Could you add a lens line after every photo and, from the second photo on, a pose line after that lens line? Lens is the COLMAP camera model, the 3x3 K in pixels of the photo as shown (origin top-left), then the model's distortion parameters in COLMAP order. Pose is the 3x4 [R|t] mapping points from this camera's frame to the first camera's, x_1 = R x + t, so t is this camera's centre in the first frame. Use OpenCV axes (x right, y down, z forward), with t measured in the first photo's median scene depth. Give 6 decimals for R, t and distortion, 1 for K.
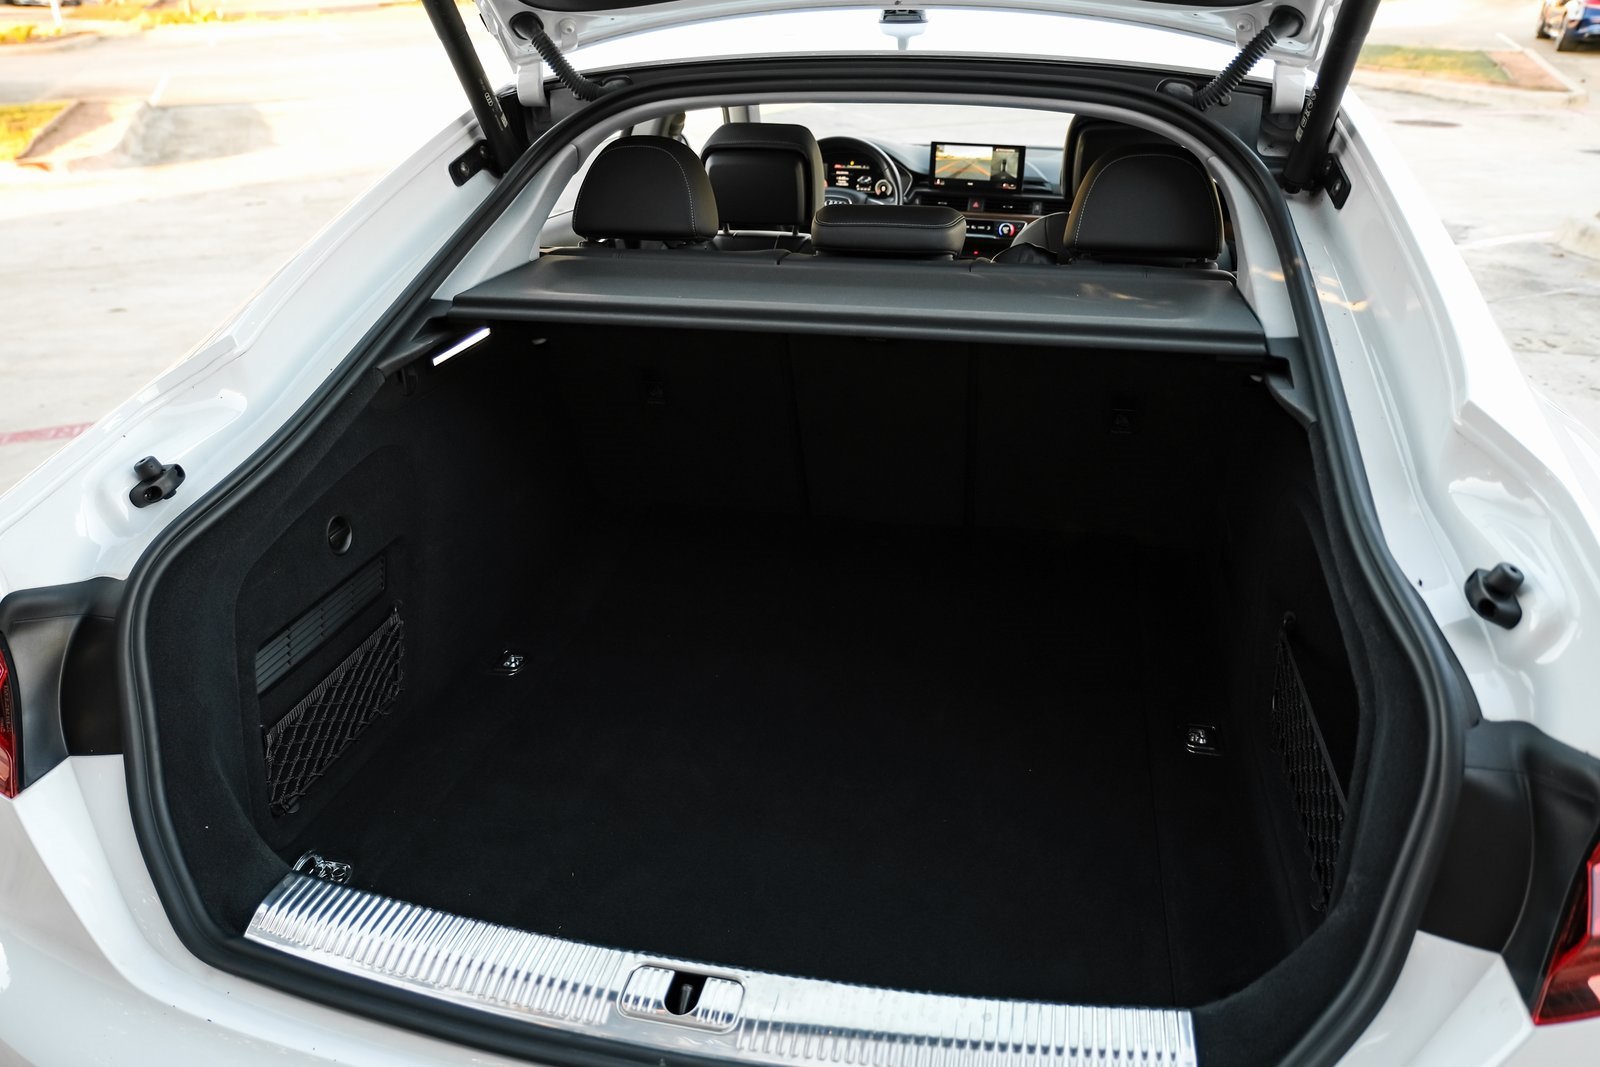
lens RADIAL K [[1123.1, 0, 795.9], [0, 1123.1, 558.1], [0, 0, 1]] dist [-0.033116, 0.003177]
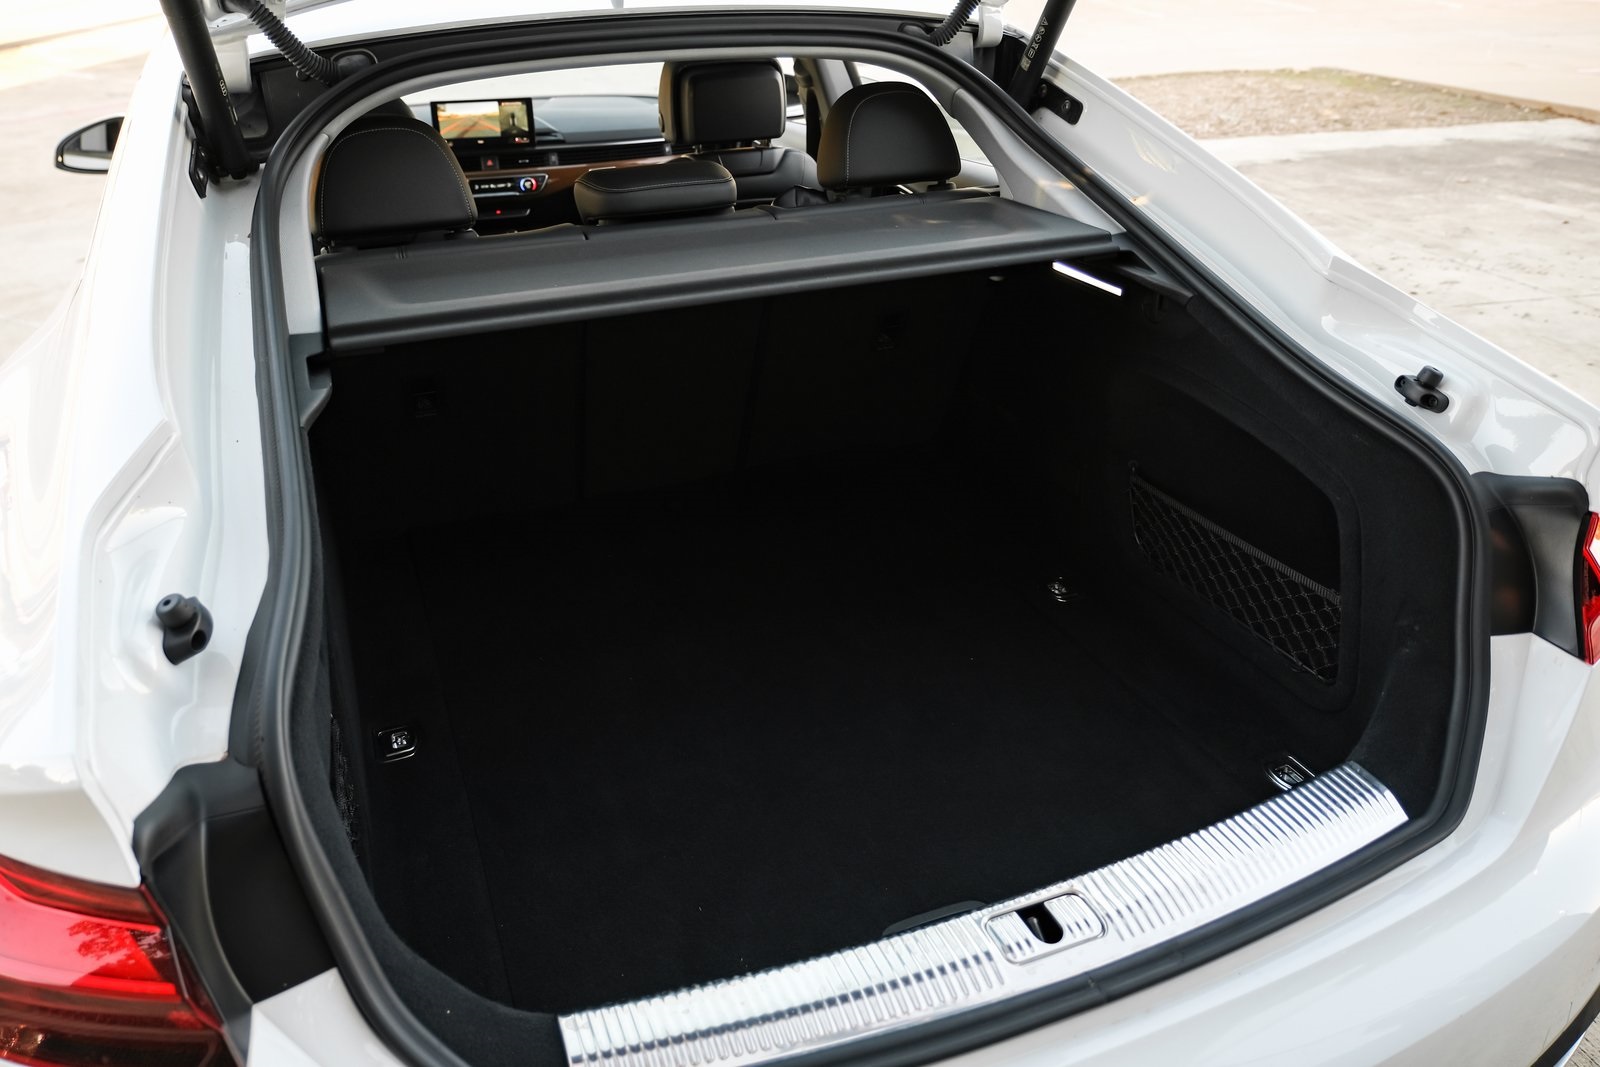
lens RADIAL K [[1156.5, 0, 748.7], [0, 1156.5, 523.7], [0, 0, 1]] dist [-0.023180, 0.002821]
pose [[0.836798, -0.257152, 0.483365, -0.216751], [0.254395, 0.964368, 0.072642, -0.033493], [-0.484822, 0.062179, 0.872400, 0.050315]]
